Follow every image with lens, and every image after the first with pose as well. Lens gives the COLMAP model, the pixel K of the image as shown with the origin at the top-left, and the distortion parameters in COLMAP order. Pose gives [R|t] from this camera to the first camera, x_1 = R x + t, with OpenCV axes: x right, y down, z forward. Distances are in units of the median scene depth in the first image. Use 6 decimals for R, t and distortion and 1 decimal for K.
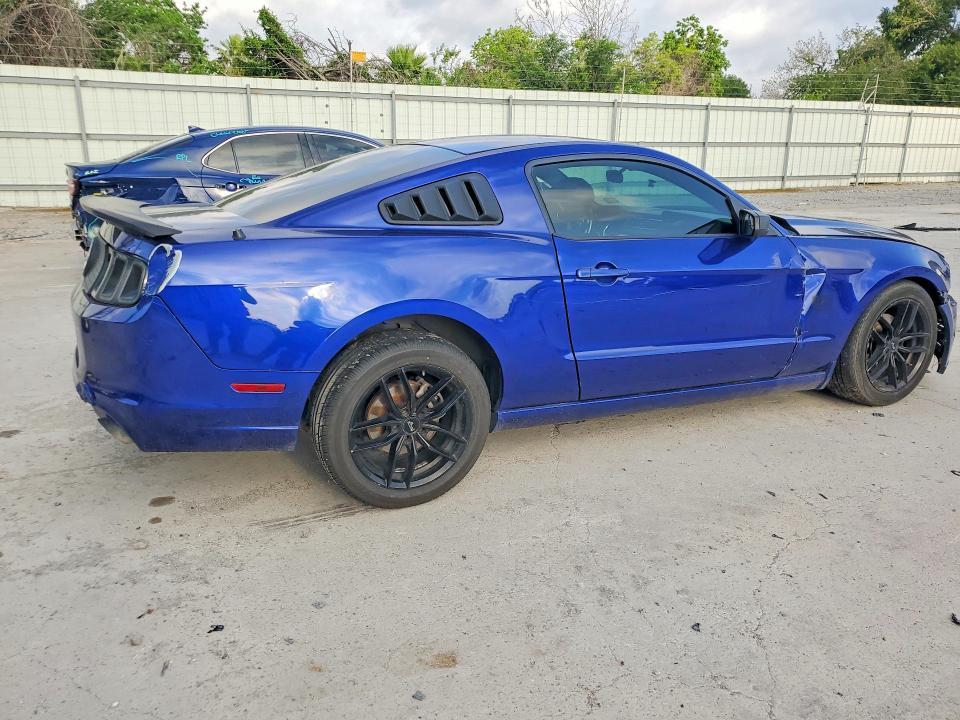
lens RADIAL K [[737.0, 0, 480.0], [0, 737.0, 360.0], [0, 0, 1]] dist [0.023035, -0.002206]
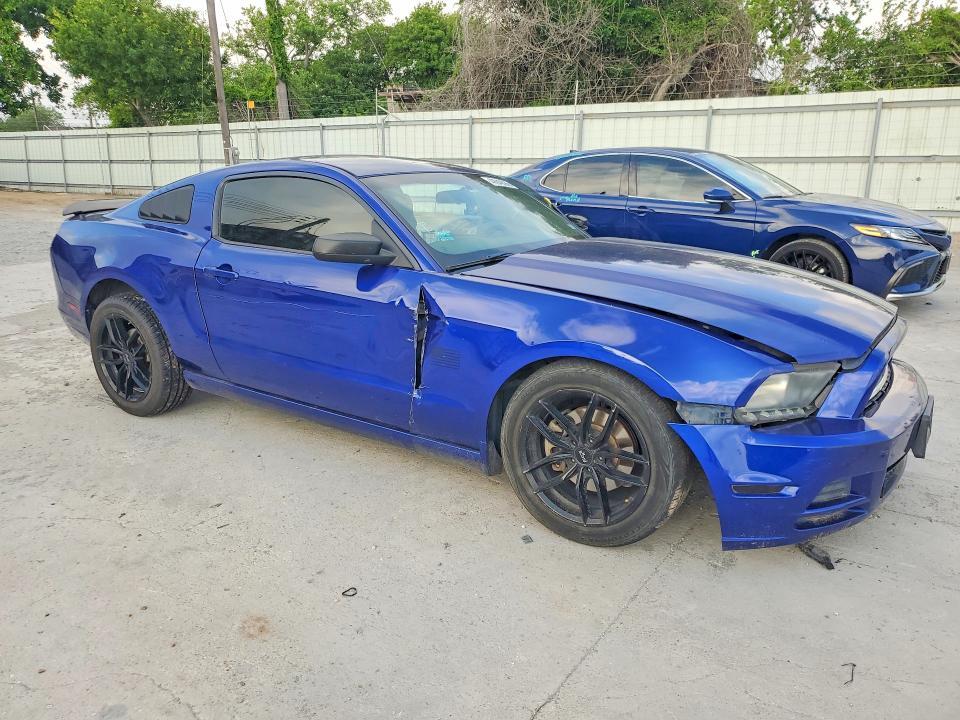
lens RADIAL K [[737.0, 0, 480.0], [0, 737.0, 360.0], [0, 0, 1]] dist [0.023035, -0.002206]
pose [[0.519262, 0.211792, -0.827956, 0.797303], [-0.233380, 0.967123, 0.101025, -0.114856], [0.822132, 0.140770, 0.551619, 0.411496]]
